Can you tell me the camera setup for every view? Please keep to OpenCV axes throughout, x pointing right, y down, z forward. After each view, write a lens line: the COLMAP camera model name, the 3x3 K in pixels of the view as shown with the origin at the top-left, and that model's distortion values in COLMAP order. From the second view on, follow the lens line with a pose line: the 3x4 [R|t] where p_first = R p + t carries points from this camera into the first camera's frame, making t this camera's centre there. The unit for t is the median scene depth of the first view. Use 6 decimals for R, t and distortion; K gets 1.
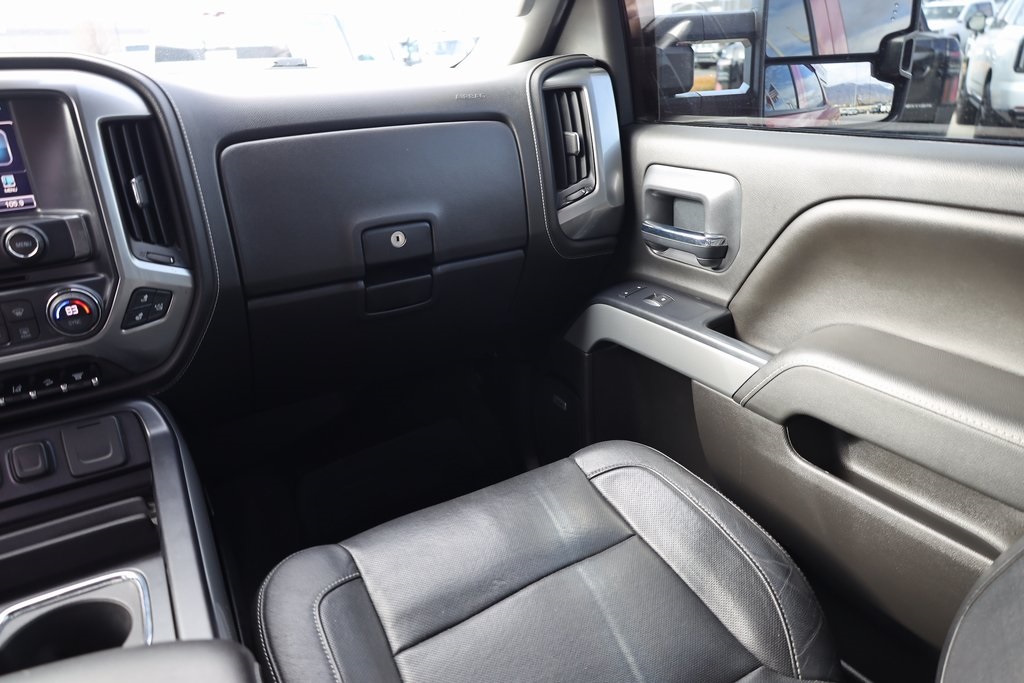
lens RADIAL K [[698.5, 0, 499.6], [0, 698.5, 341.3], [0, 0, 1]] dist [-0.006340, -0.000490]
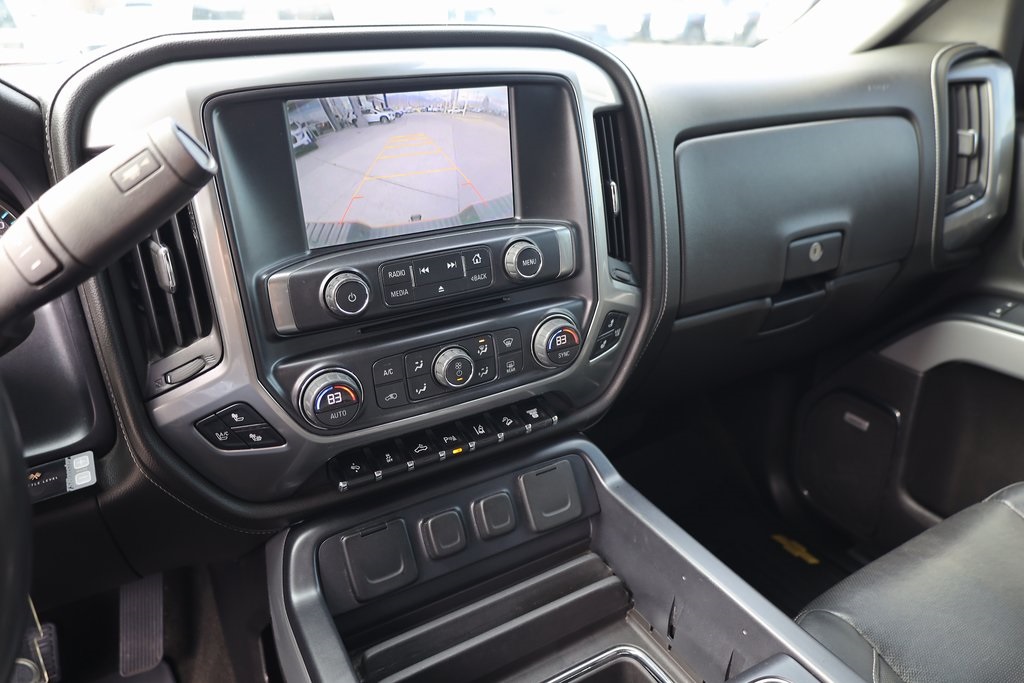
lens RADIAL K [[707.0, 0, 512.0], [0, 707.0, 341.5], [0, 0, 1]] dist [-0.004735, -0.000745]
pose [[0.999404, 0.028603, 0.019343, -0.556440], [-0.029404, 0.998665, 0.042469, -0.062141], [-0.018102, -0.043013, 0.998911, 0.125264]]
